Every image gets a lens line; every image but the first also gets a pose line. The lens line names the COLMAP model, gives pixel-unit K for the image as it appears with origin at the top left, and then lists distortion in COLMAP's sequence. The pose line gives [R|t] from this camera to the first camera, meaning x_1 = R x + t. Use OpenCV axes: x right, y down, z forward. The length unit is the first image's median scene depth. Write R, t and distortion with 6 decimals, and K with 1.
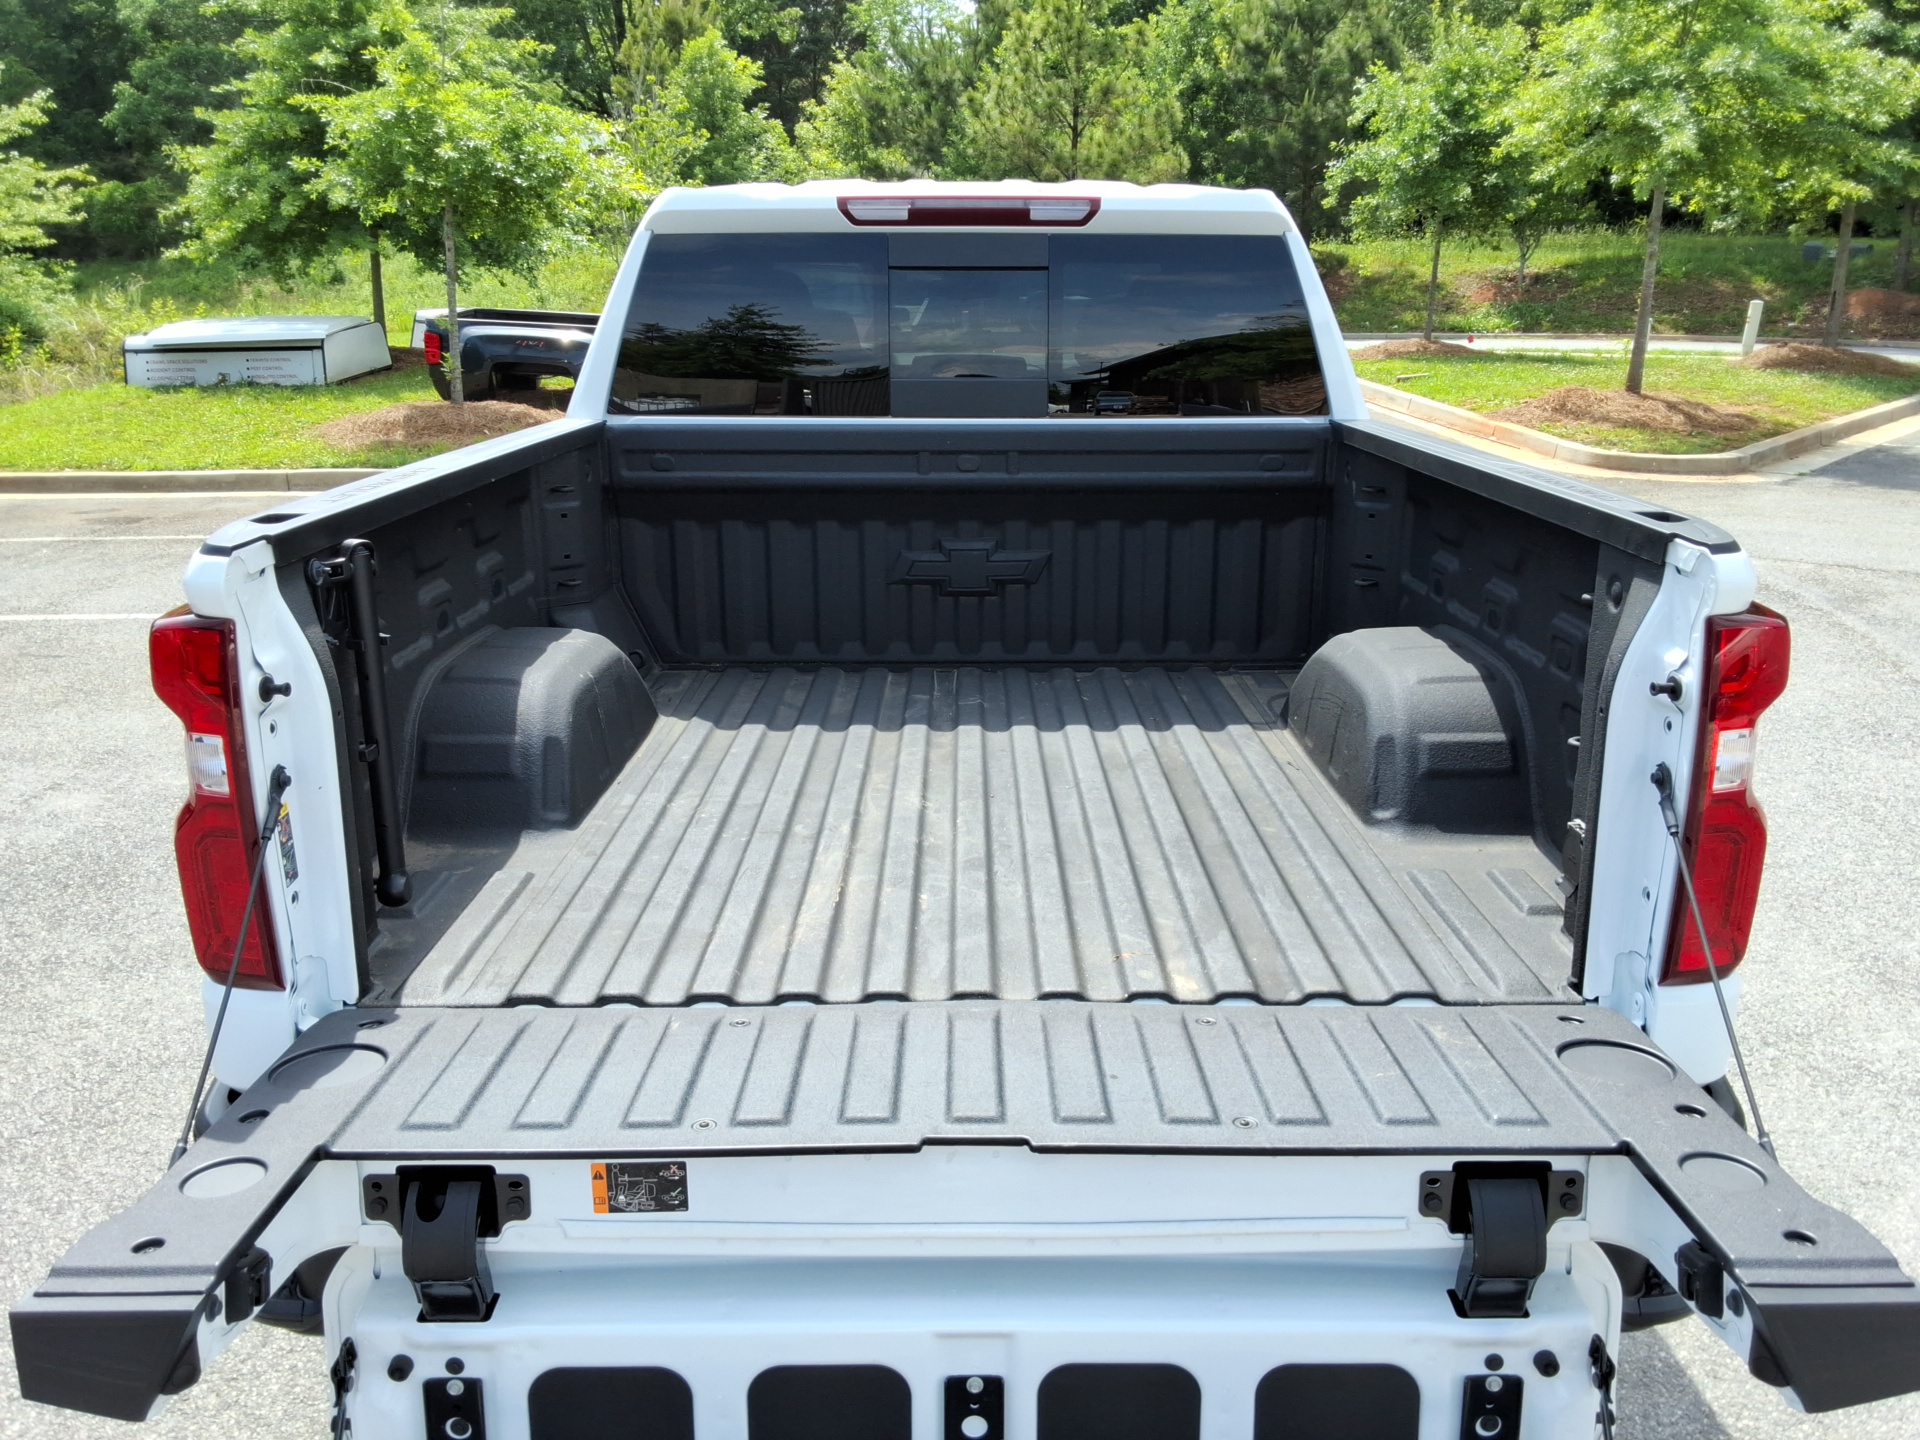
lens RADIAL K [[1553.2, 0, 983.2], [0, 1553.2, 699.8], [0, 0, 1]] dist [0.105566, -0.168860]
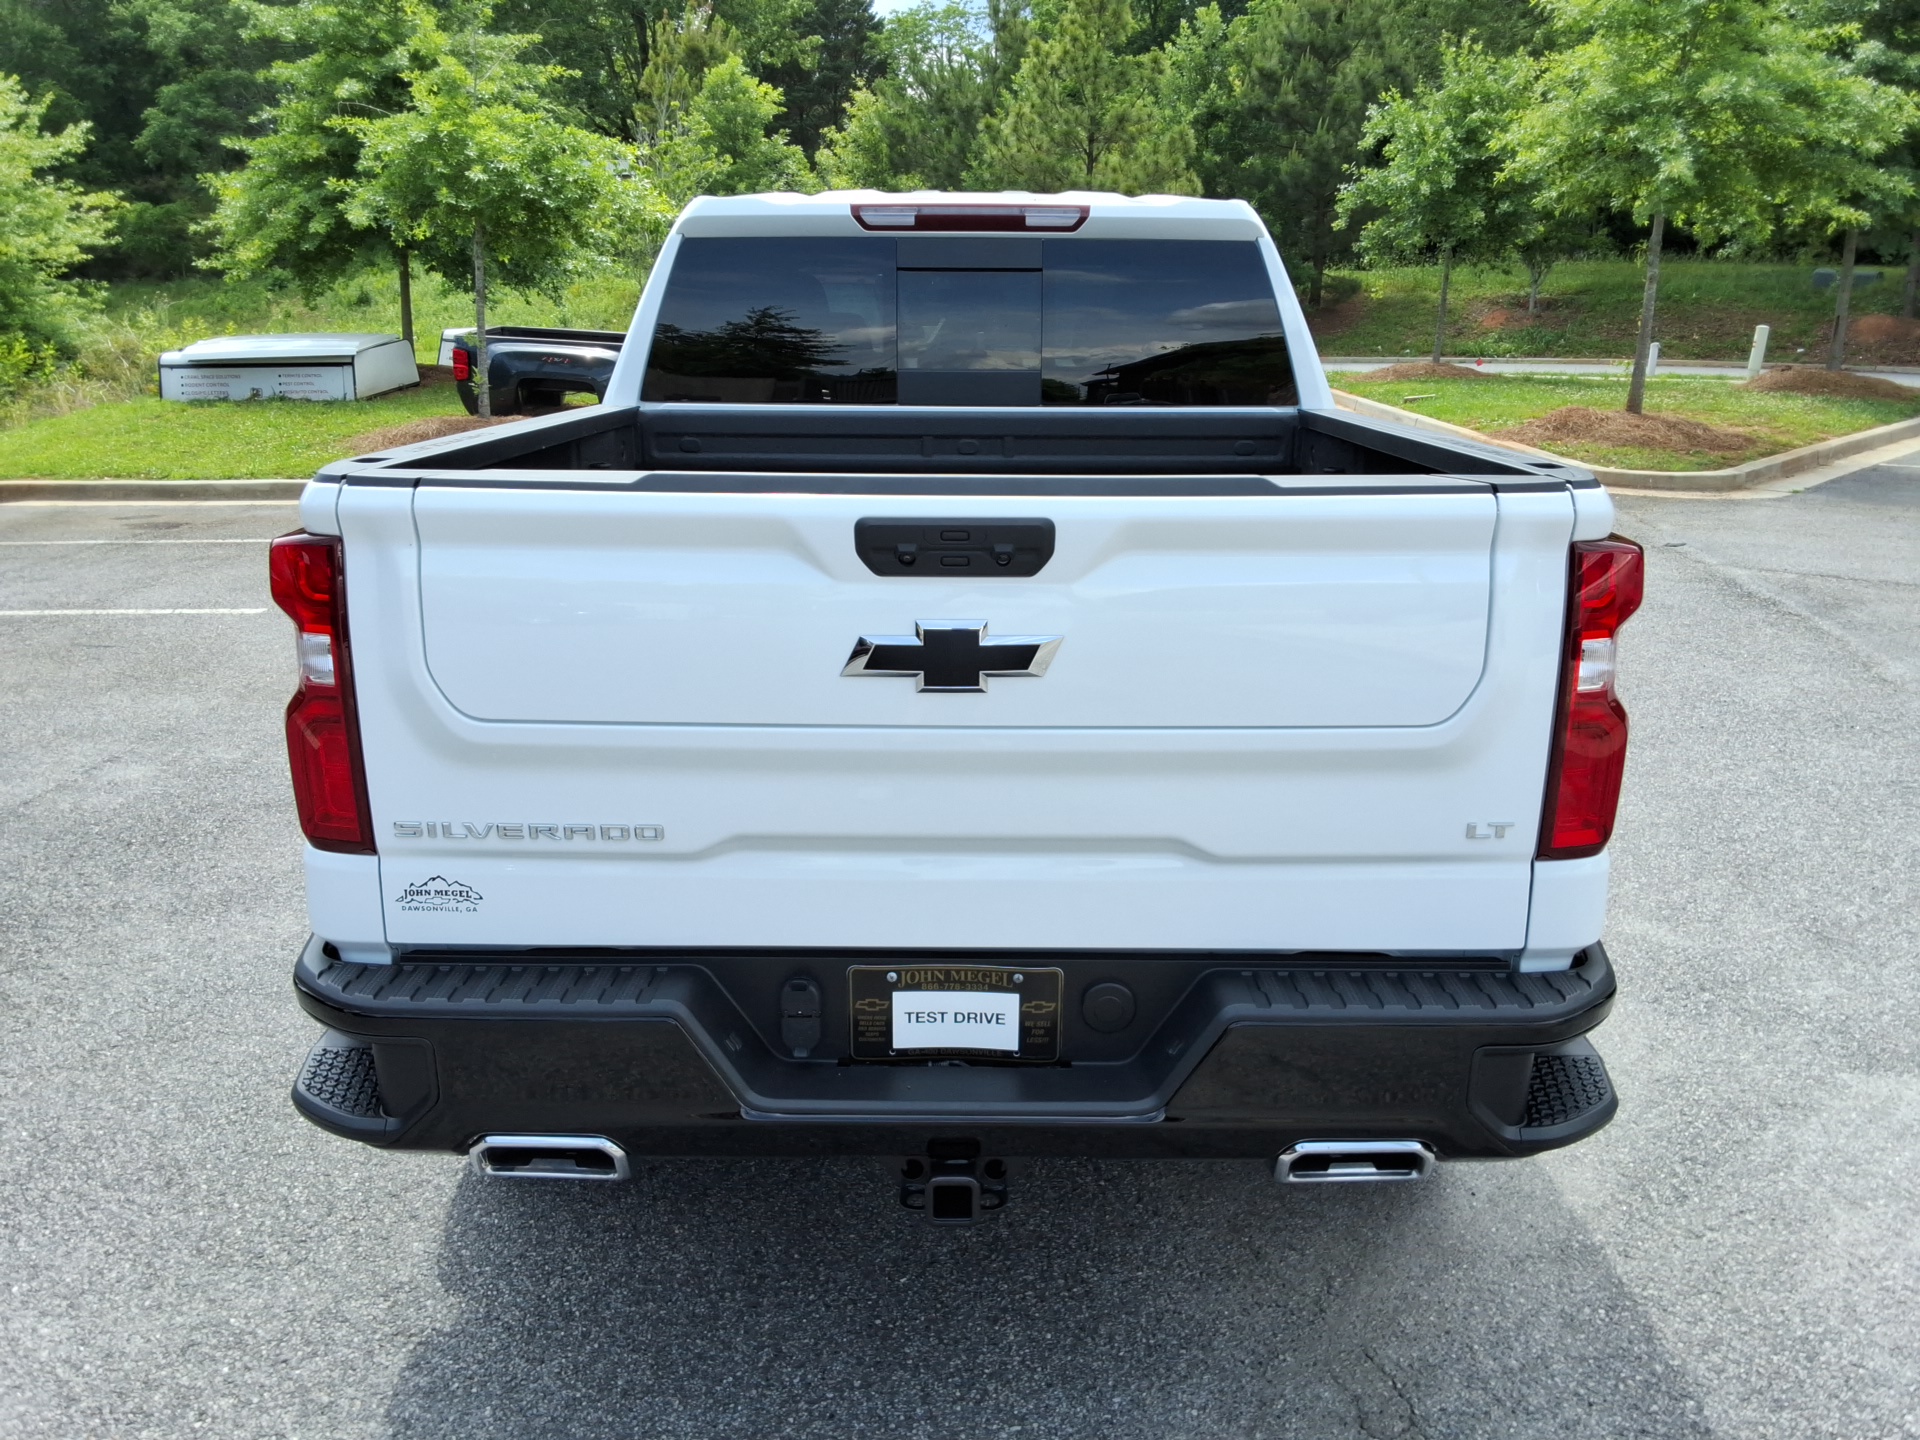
lens RADIAL K [[1555.6, 0, 971.9], [0, 1555.6, 705.0], [0, 0, 1]] dist [0.112983, -0.181054]
pose [[0.999824, 0.009353, -0.016272, 0.002267], [-0.009569, 0.999867, -0.013239, 0.007966], [0.016146, 0.013392, 0.999780, -0.017185]]
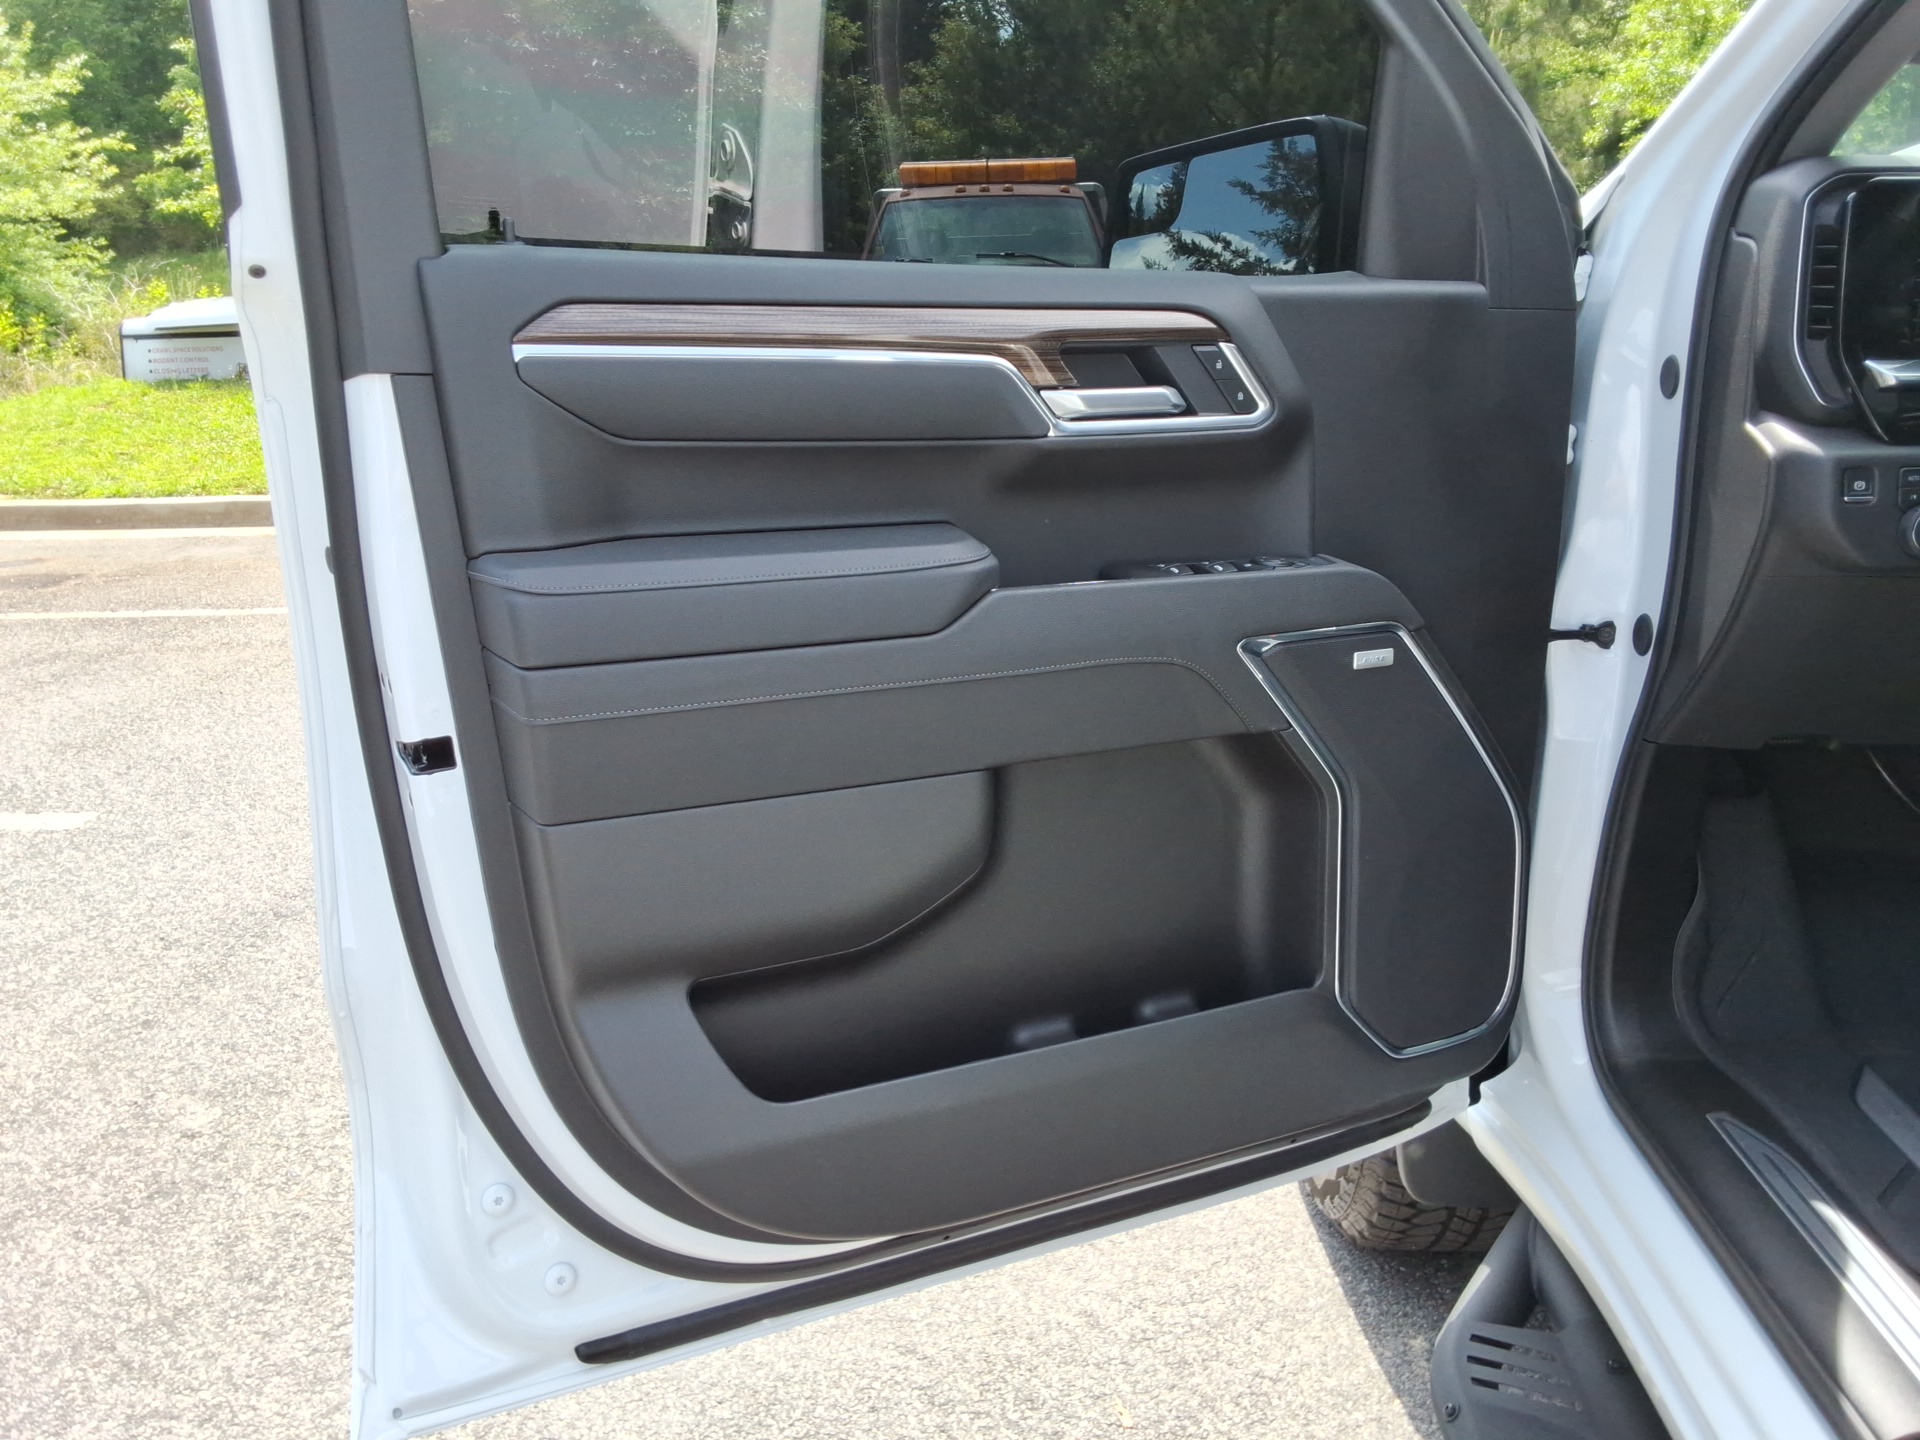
lens RADIAL K [[1555.6, 0, 971.9], [0, 1555.6, 705.0], [0, 0, 1]] dist [0.112983, -0.181054]
pose [[0.998794, 0.002134, -0.049042, -0.079797], [-0.001829, 0.999979, 0.006268, -0.042759], [0.049054, -0.006171, 0.998777, 0.231293]]
